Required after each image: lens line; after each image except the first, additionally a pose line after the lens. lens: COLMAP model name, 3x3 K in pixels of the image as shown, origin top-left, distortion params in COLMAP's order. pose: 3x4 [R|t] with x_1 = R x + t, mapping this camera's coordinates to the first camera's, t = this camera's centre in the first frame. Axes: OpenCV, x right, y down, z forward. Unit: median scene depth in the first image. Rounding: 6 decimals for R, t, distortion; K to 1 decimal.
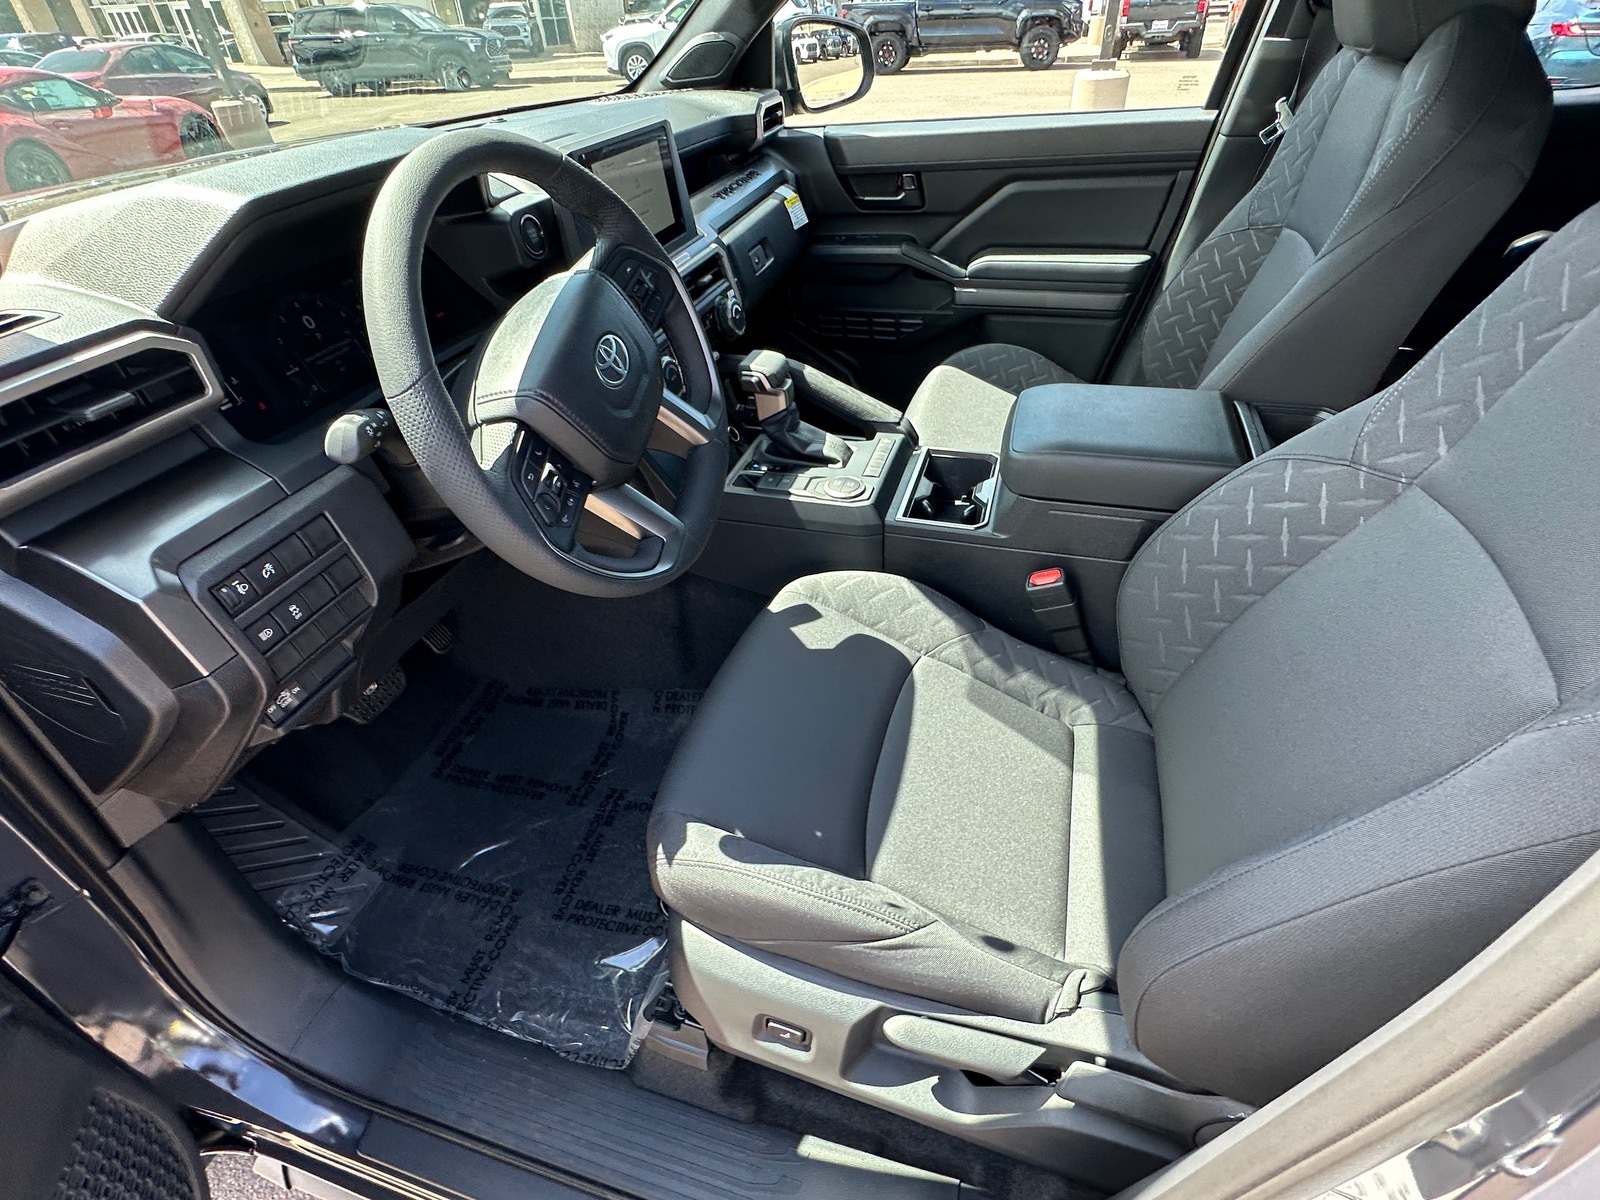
lens RADIAL K [[783.8, 0, 792.3], [0, 783.8, 599.4], [0, 0, 1]] dist [0.001507, -0.000070]
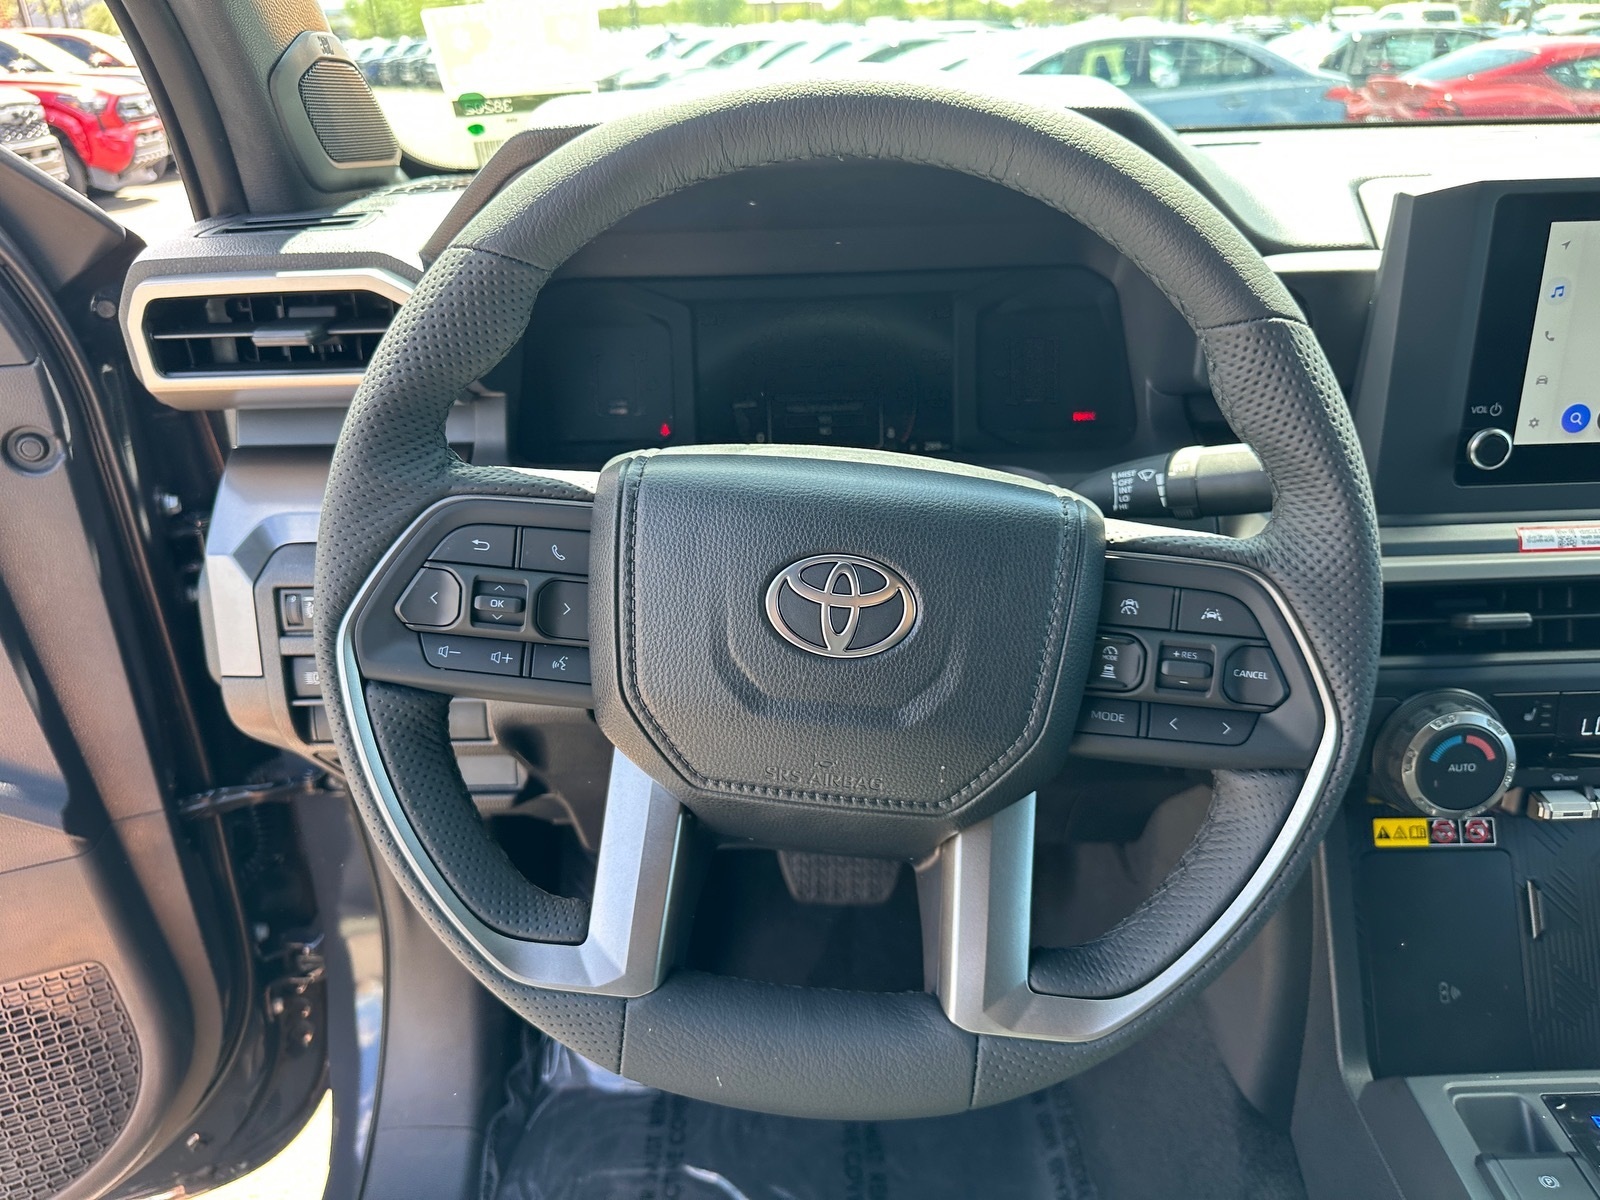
lens RADIAL K [[1164.5, 0, 784.0], [0, 1164.5, 611.6], [0, 0, 1]] dist [-0.000686, -0.023700]
pose [[0.293686, 0.455109, -0.840610, 0.203887], [-0.571045, 0.788757, 0.227529, -0.316235], [0.766587, 0.413204, 0.491534, 0.504536]]
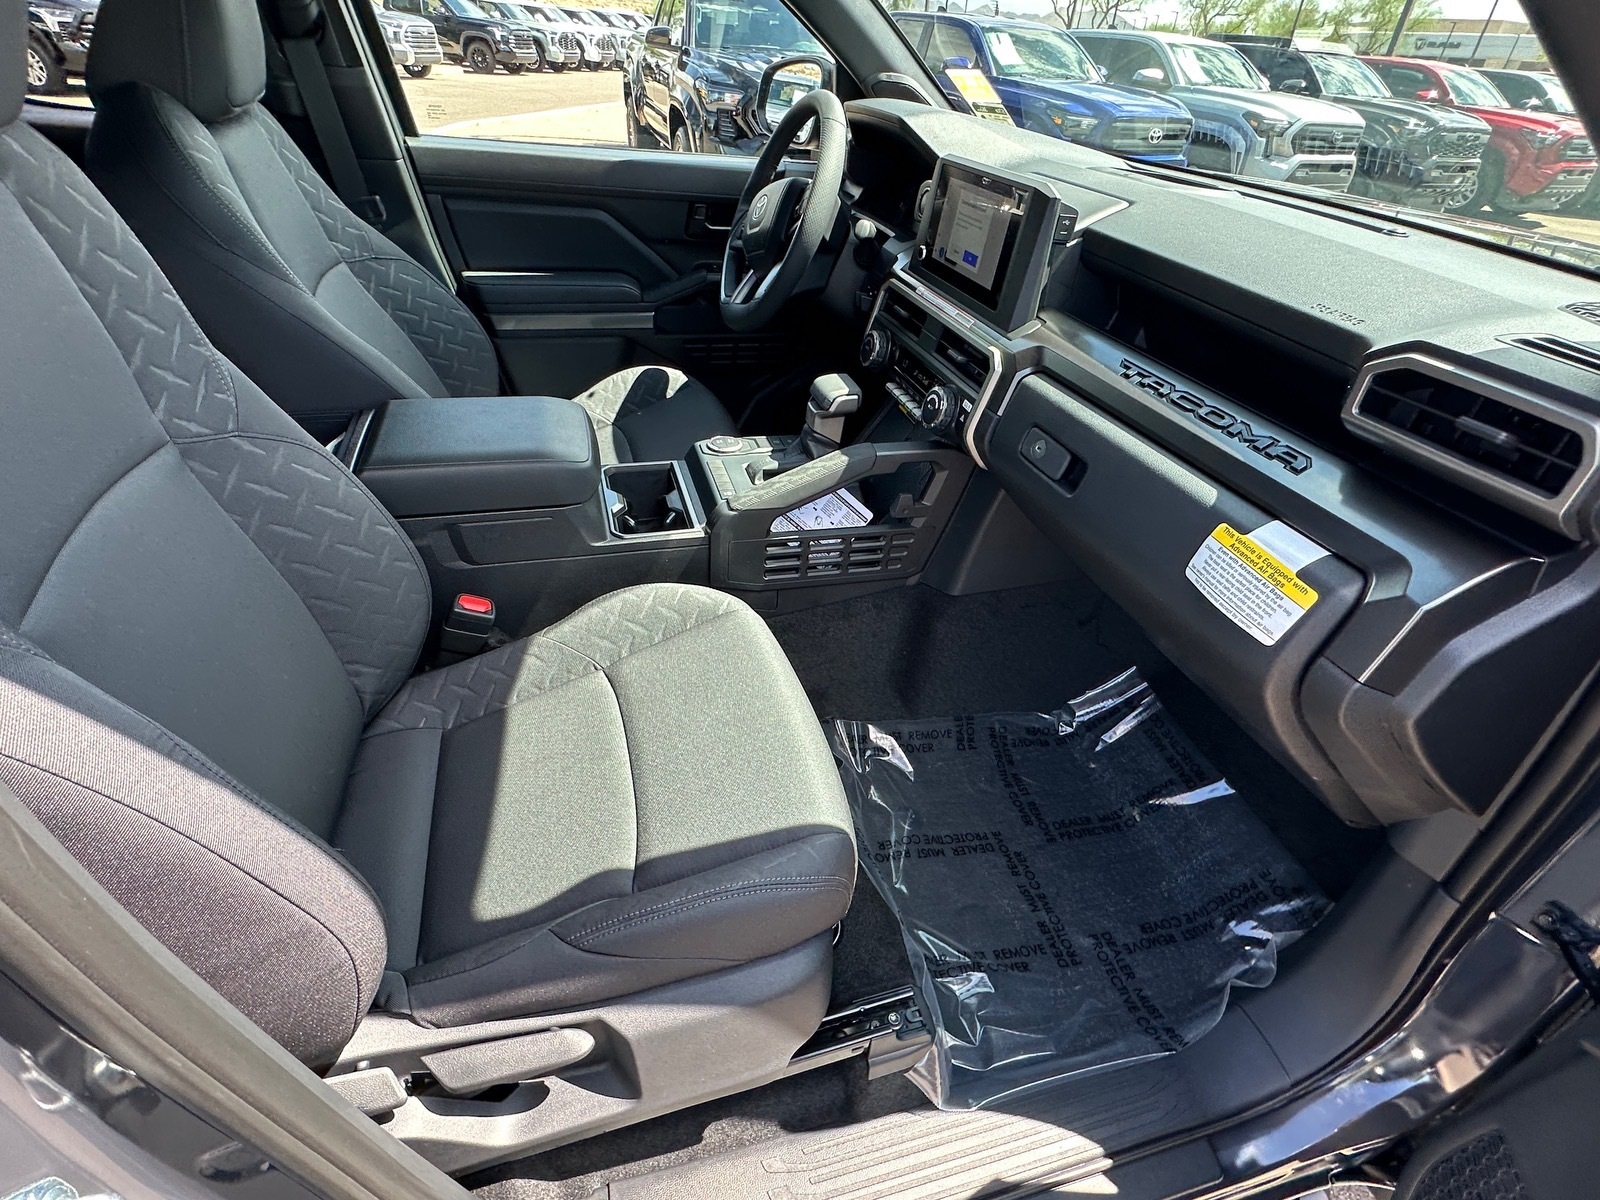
lens RADIAL K [[783.8, 0, 792.3], [0, 783.8, 599.4], [0, 0, 1]] dist [0.001507, -0.000070]
pose [[-0.839863, 0.318380, -0.439619, 0.654815], [-0.343124, 0.316156, 0.884483, -1.311510], [0.420590, 0.893689, -0.156284, 1.652010]]
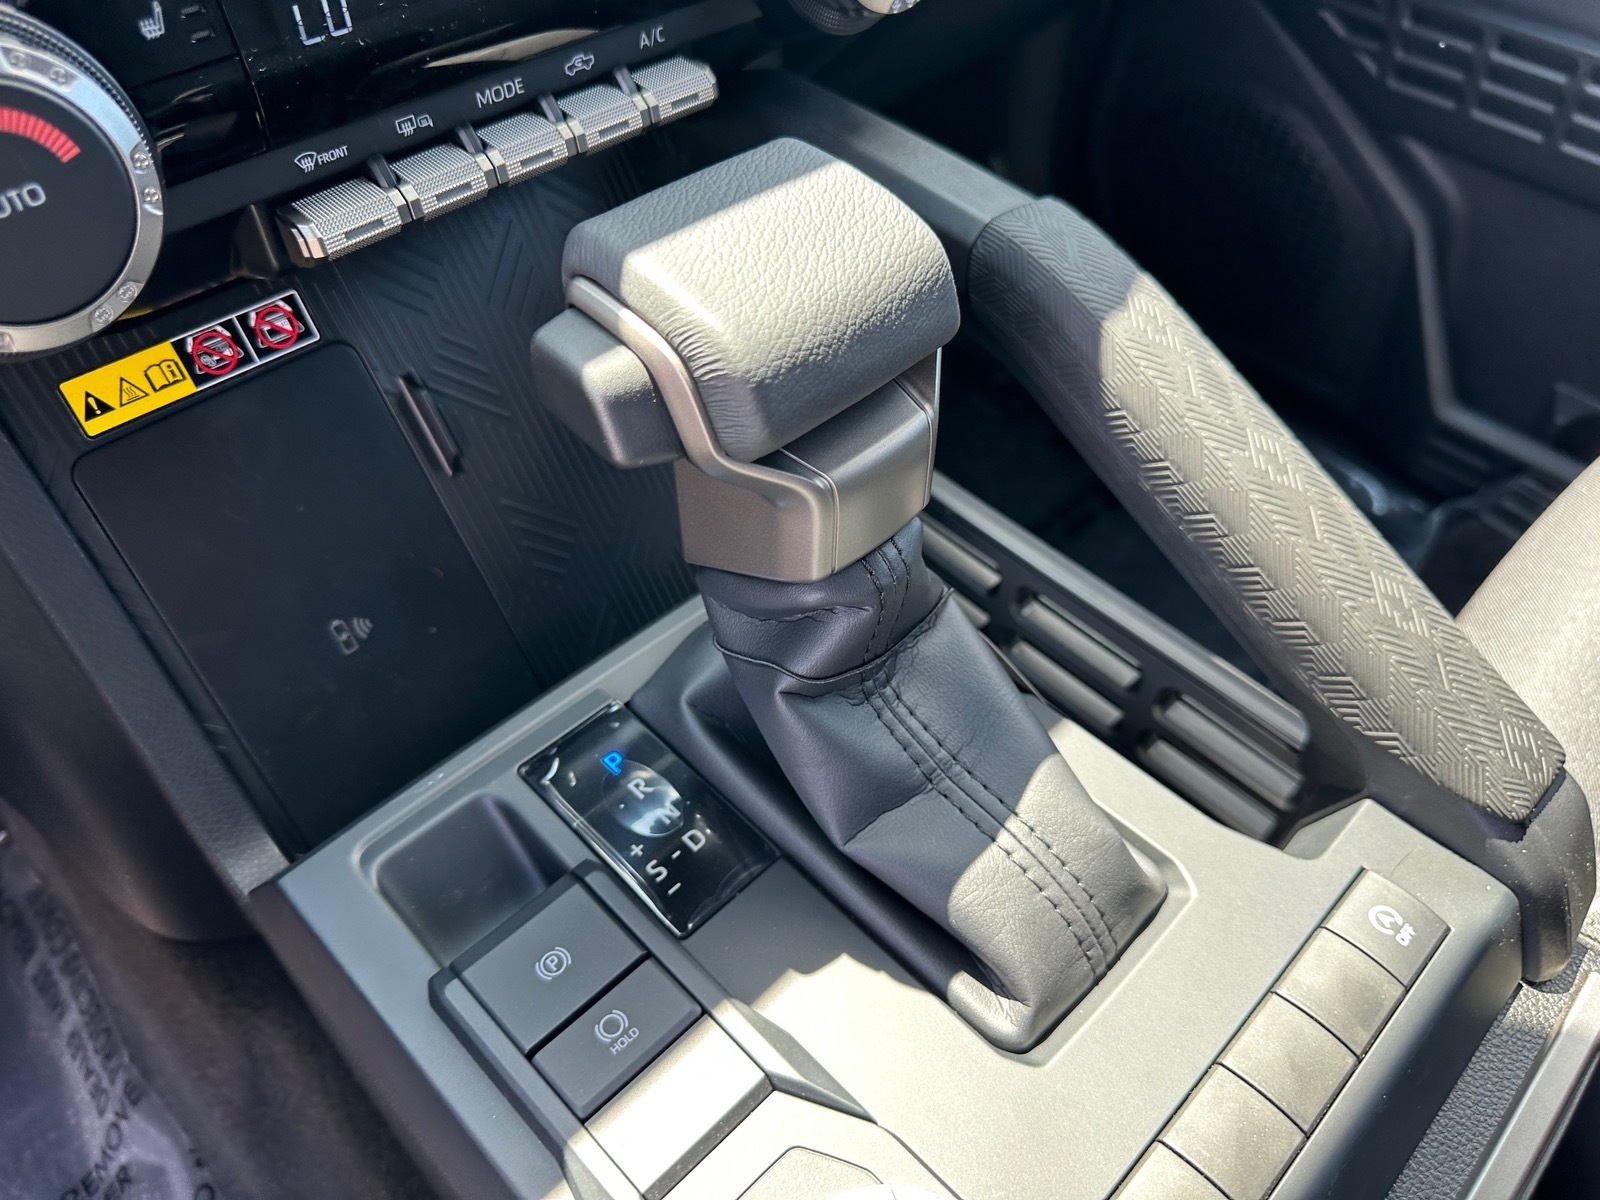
lens RADIAL K [[1164.5, 0, 784.0], [0, 1164.5, 611.6], [0, 0, 1]] dist [-0.000686, -0.023700]
pose [[0.882911, 0.397715, -0.249583, 0.054601], [-0.343721, 0.909578, 0.233503, -0.349515], [0.319883, -0.120376, 0.939779, 0.943524]]
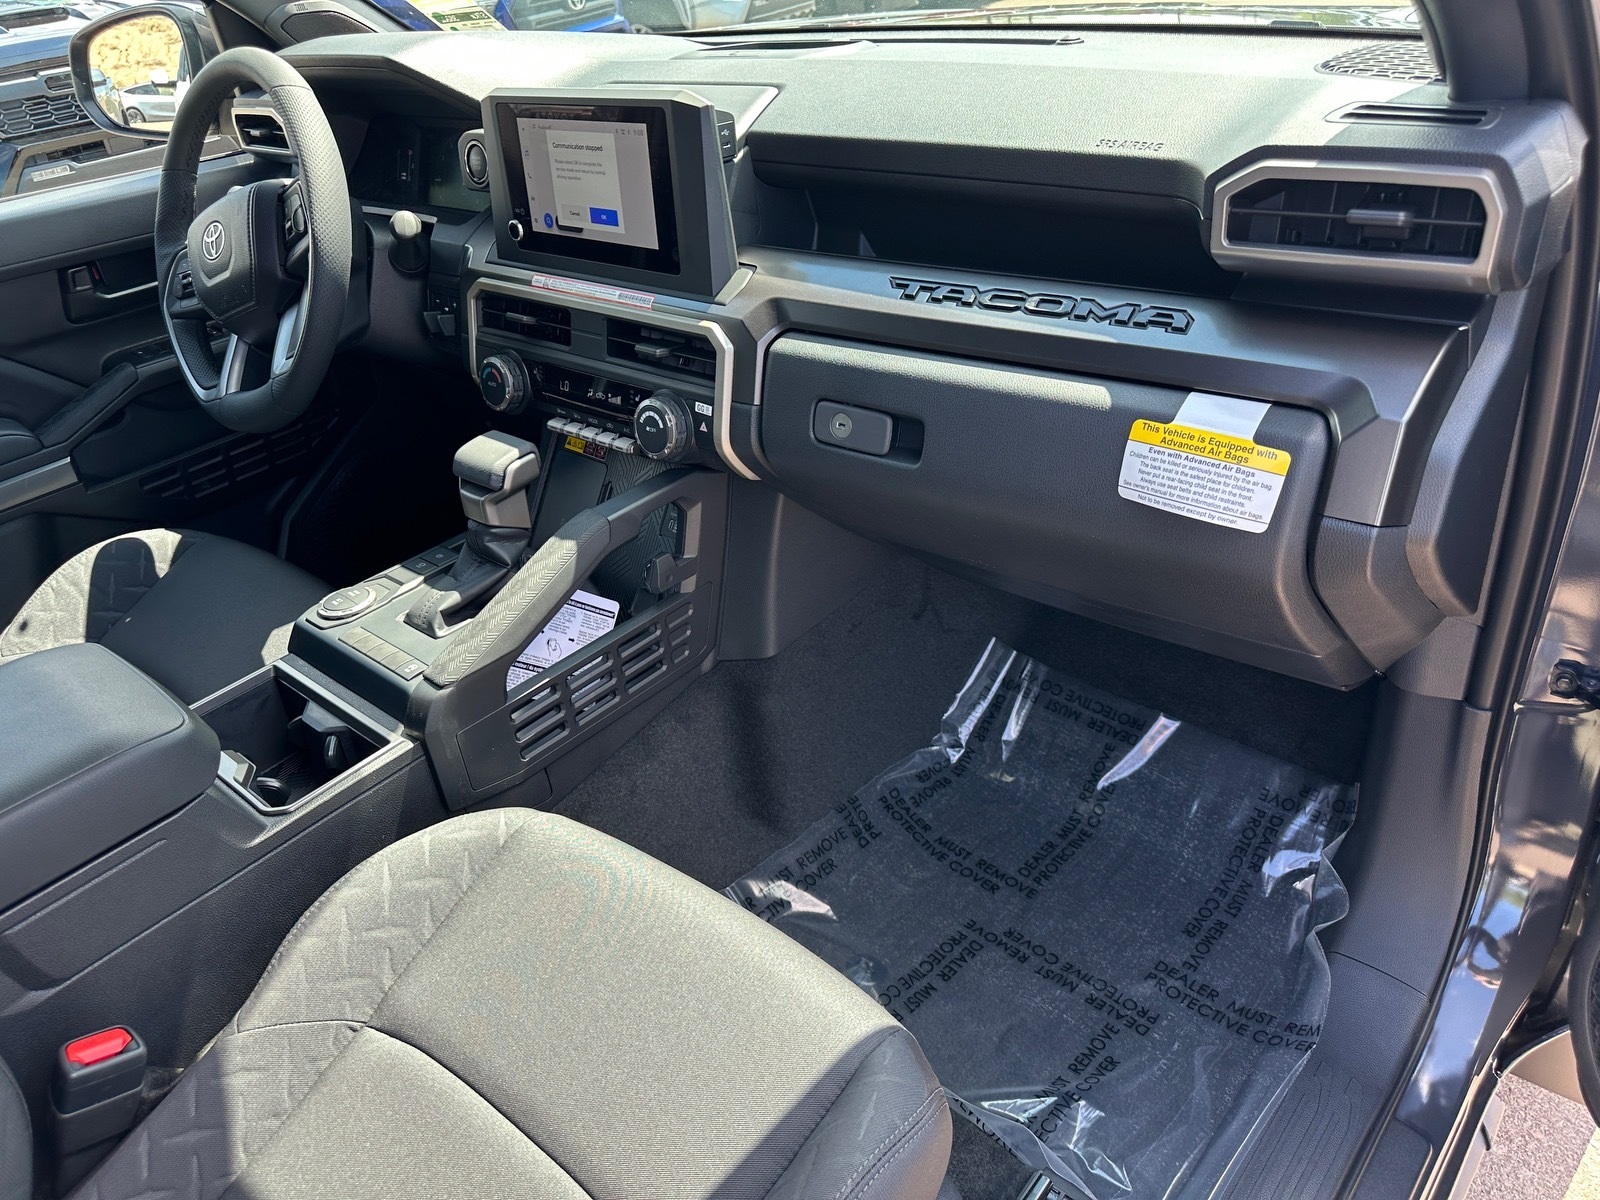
lens RADIAL K [[1123.0, 0, 781.6], [0, 1123.0, 617.1], [0, 0, 1]] dist [0.118466, -0.181028]
pose [[-0.397016, 0.577574, -0.713293, 0.772497], [-0.451087, 0.554034, 0.699690, -1.221824], [0.799312, 0.599545, 0.040576, 1.486403]]
